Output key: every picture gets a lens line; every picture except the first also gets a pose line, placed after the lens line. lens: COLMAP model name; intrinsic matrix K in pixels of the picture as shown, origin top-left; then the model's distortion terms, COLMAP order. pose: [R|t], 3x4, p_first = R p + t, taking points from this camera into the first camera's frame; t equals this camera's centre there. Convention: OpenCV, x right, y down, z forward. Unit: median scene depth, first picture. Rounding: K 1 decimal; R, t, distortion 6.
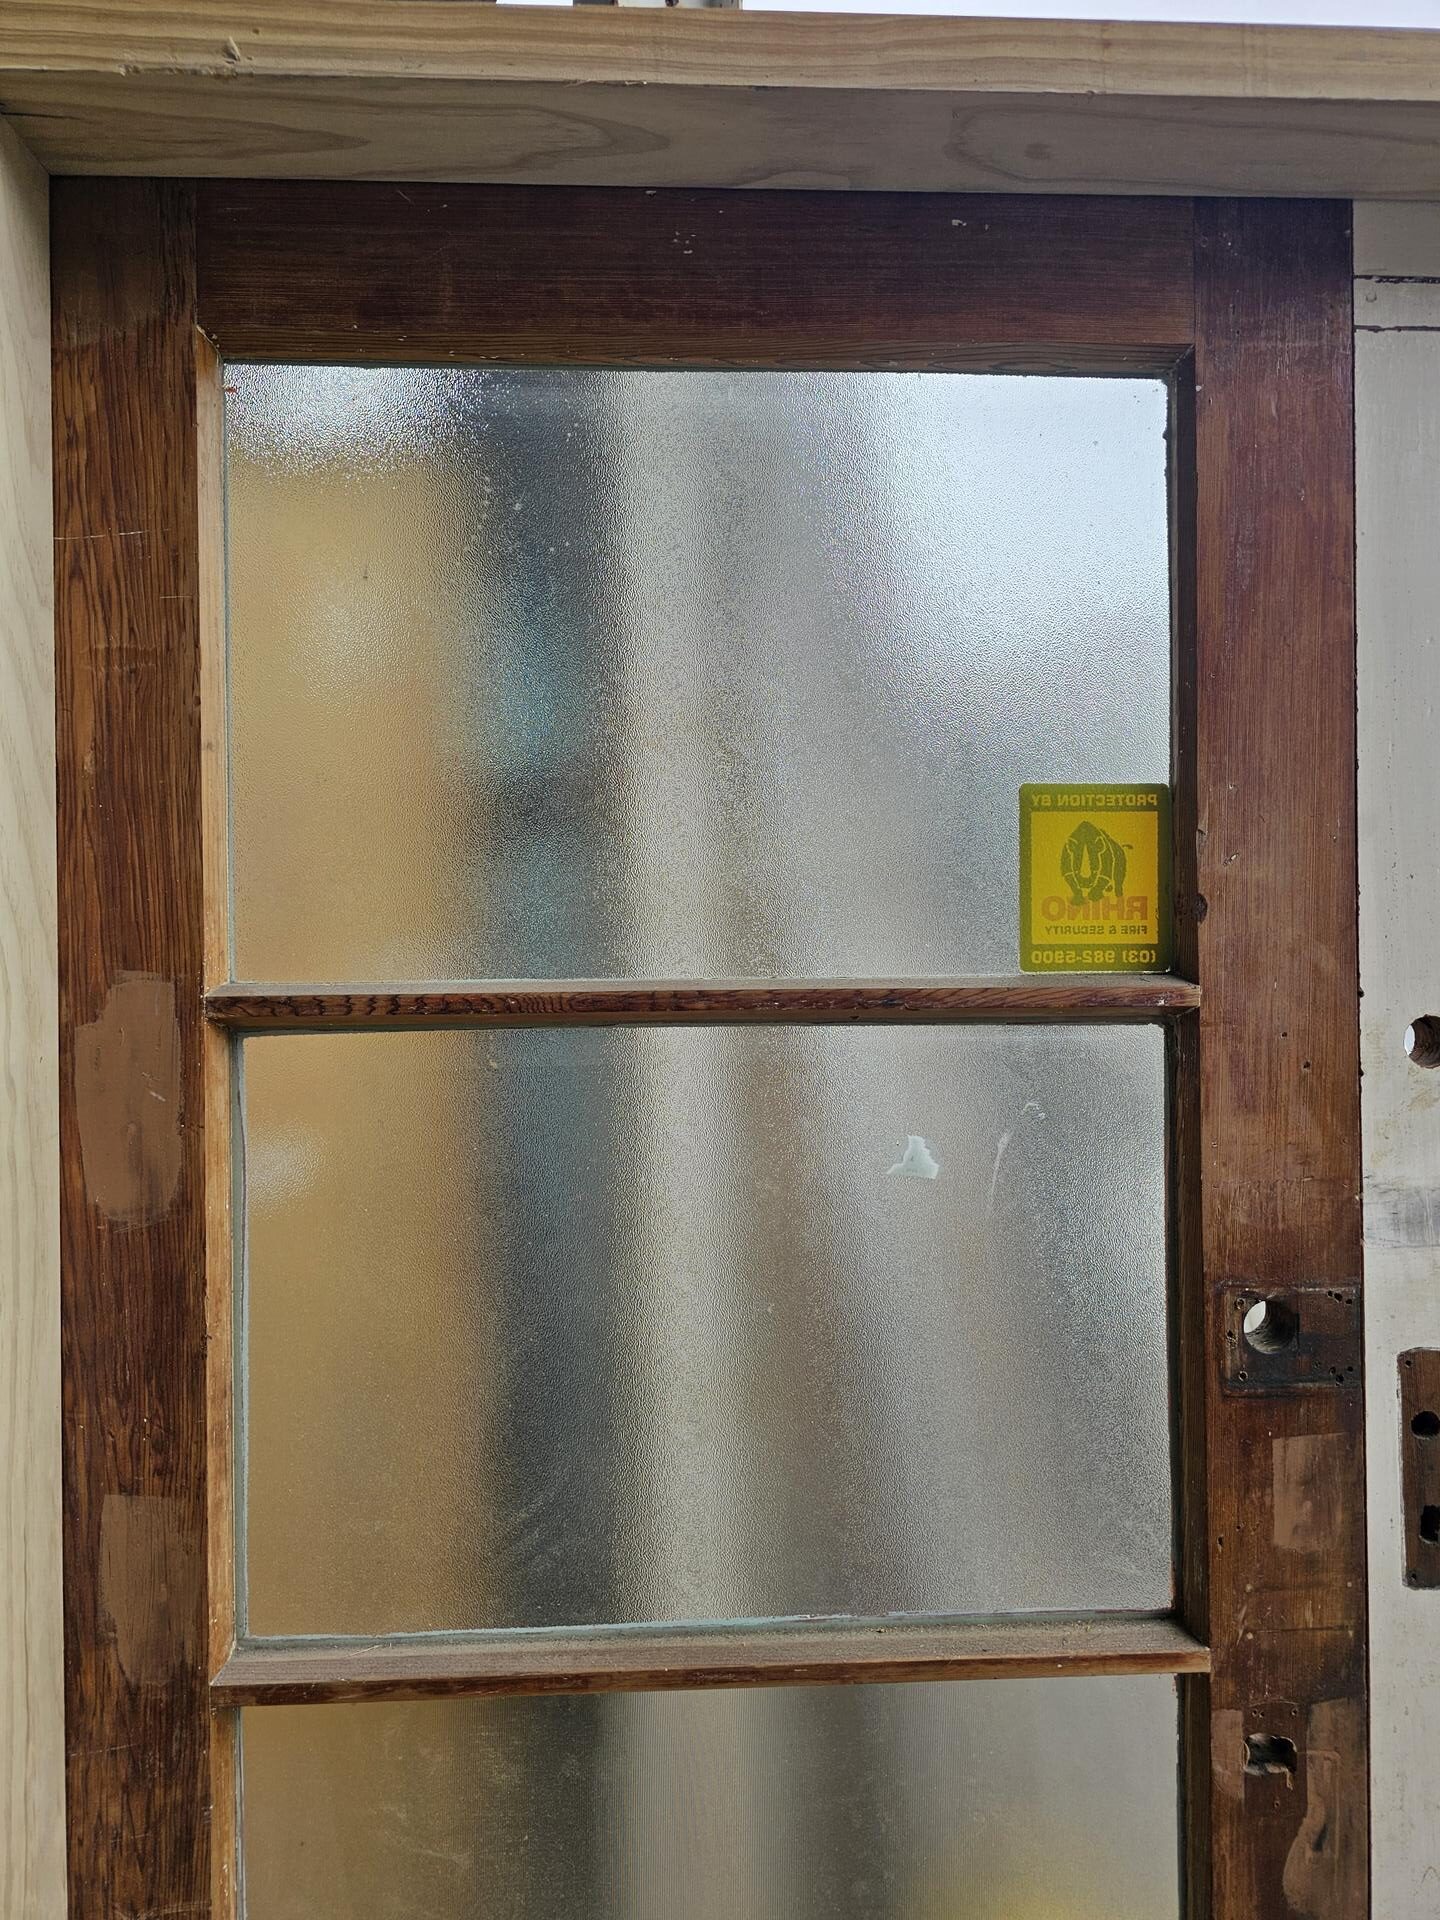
lens RADIAL K [[1295.8, 0, 720.0], [0, 1295.8, 960.0], [0, 0, 1]] dist [0.055601, -0.048356]
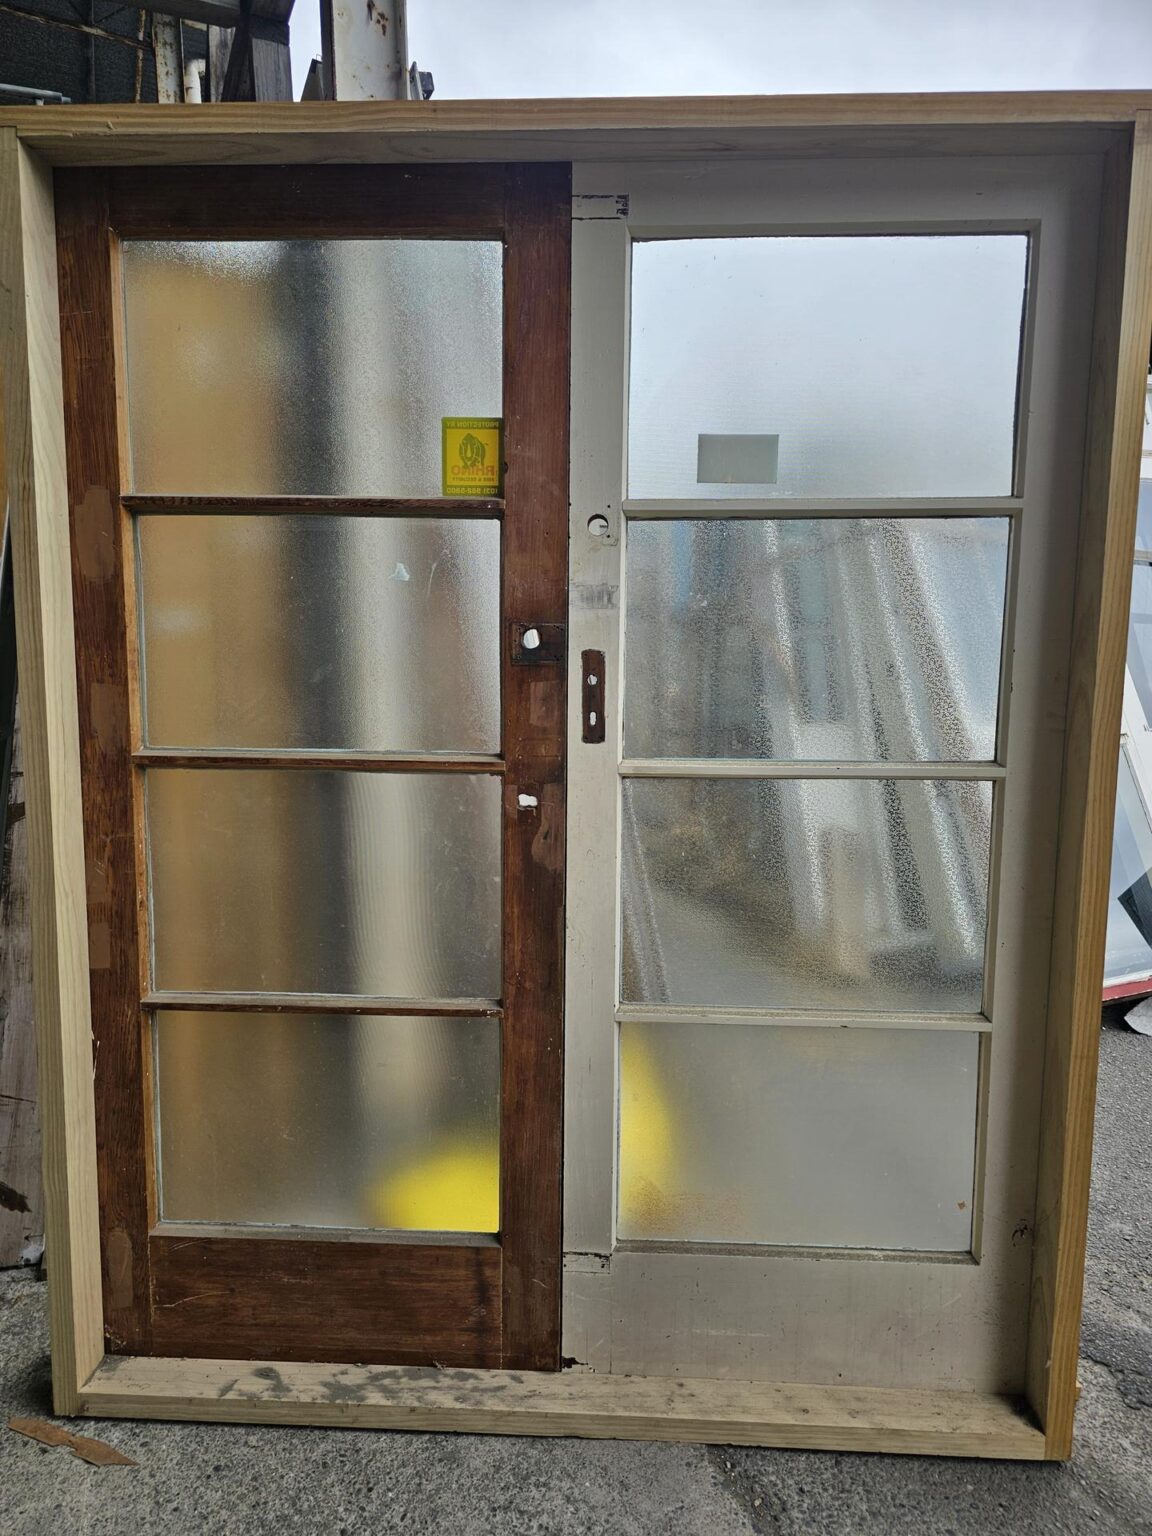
lens RADIAL K [[1061.0, 0, 586.9], [0, 1061.0, 780.8], [0, 0, 1]] dist [0.072842, -0.054783]
pose [[0.993724, 0.033283, -0.106797, 0.759669], [-0.021850, 0.994074, 0.106489, 0.333109], [0.109709, -0.103488, 0.988562, -1.060172]]
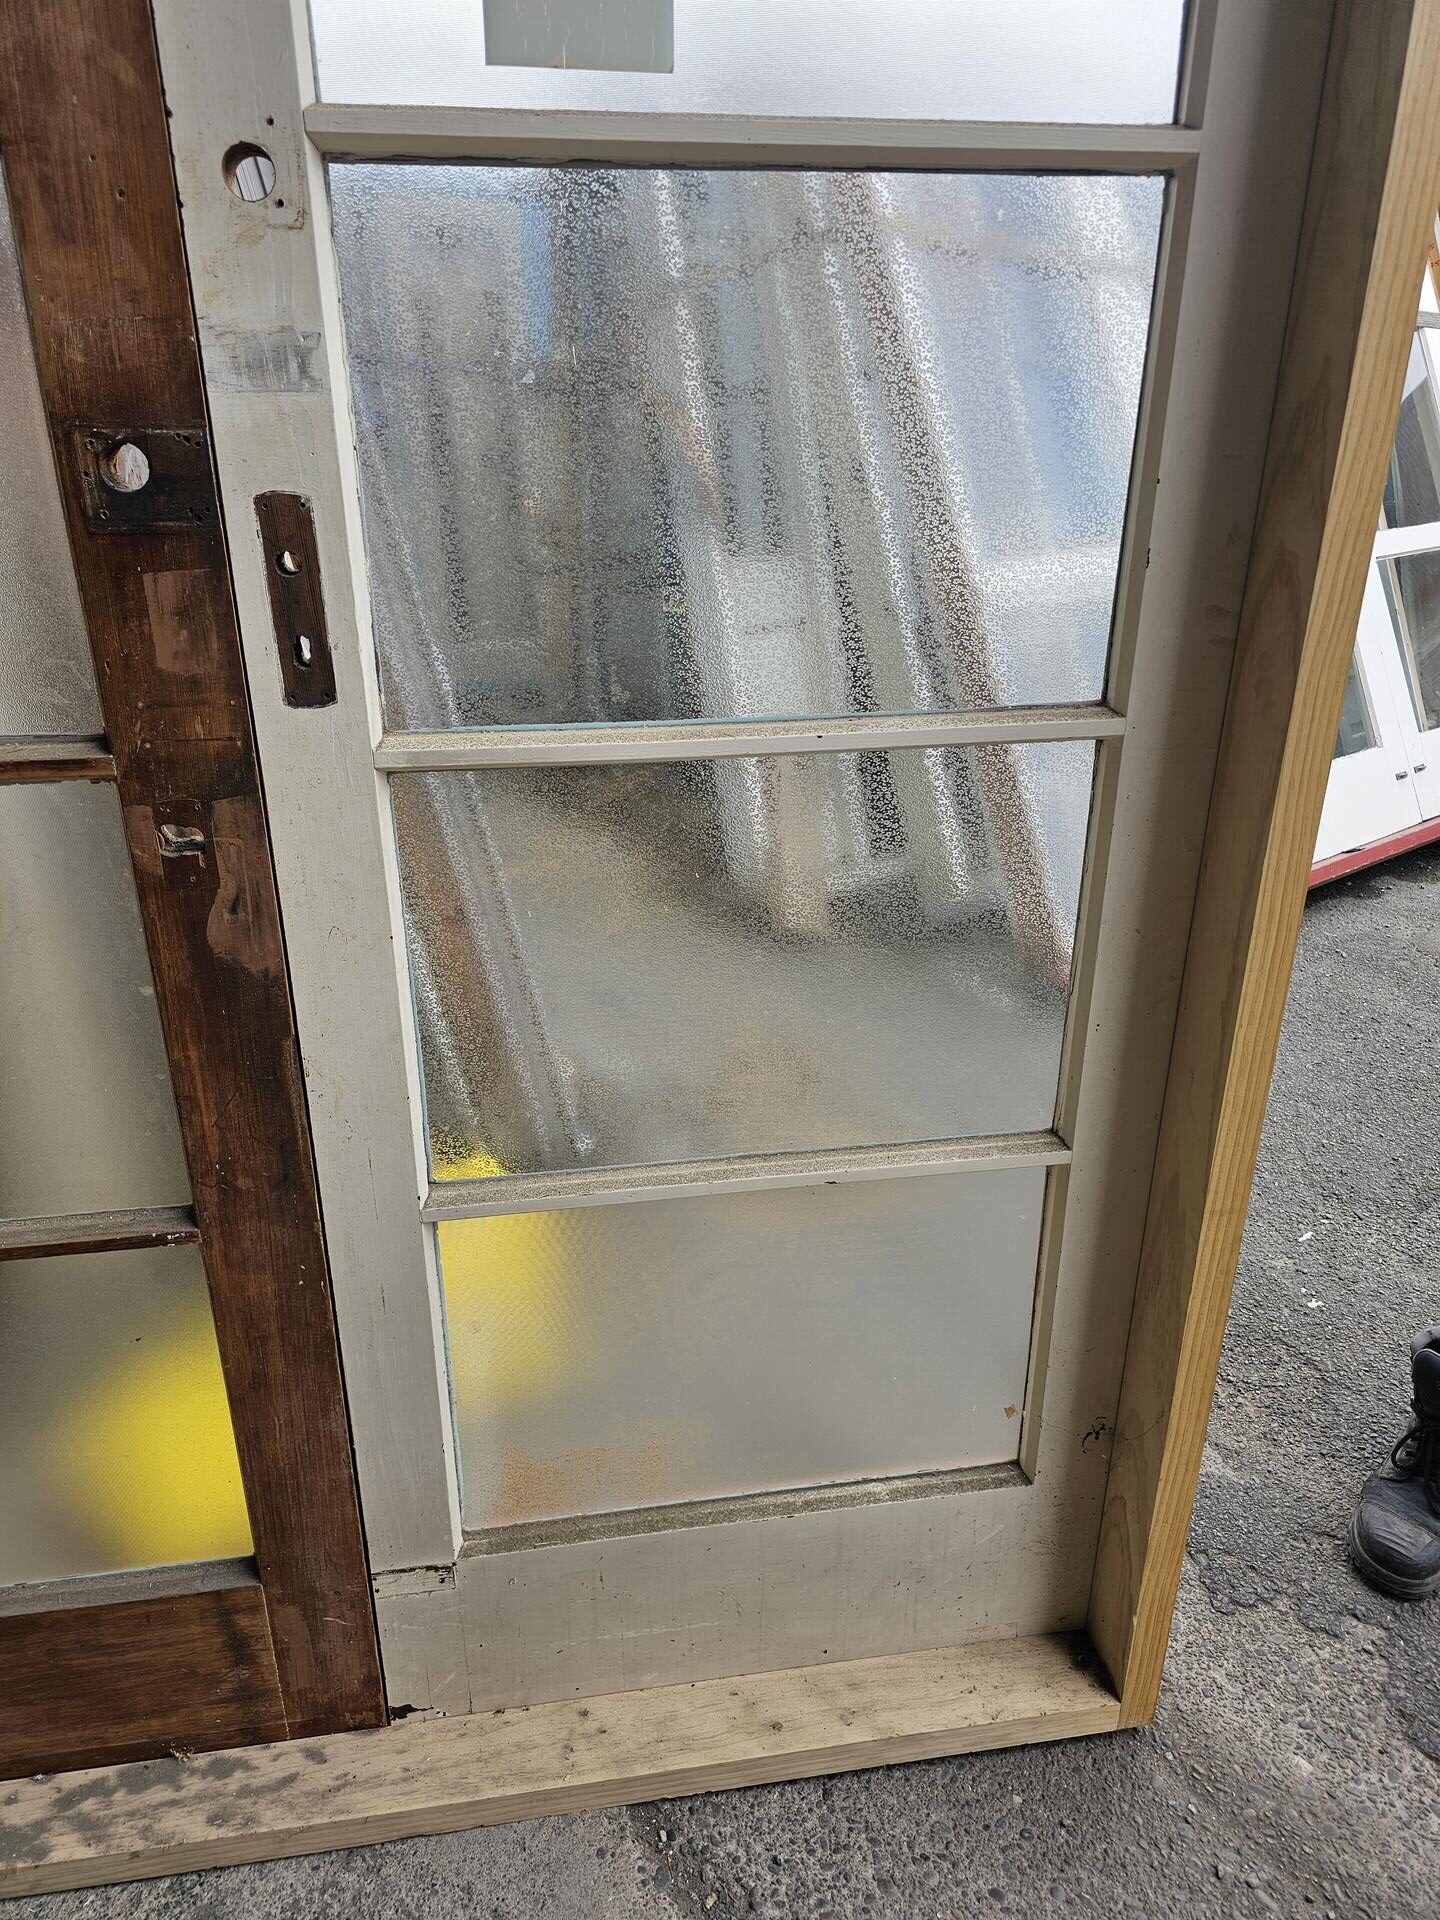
lens RADIAL K [[1295.8, 0, 720.0], [0, 1295.8, 960.0], [0, 0, 1]] dist [0.055601, -0.048356]
pose [[0.995422, -0.028322, 0.091281, 0.803217], [-0.008314, 0.925803, 0.377915, 0.242400], [-0.095211, -0.376944, 0.921329, -0.210783]]
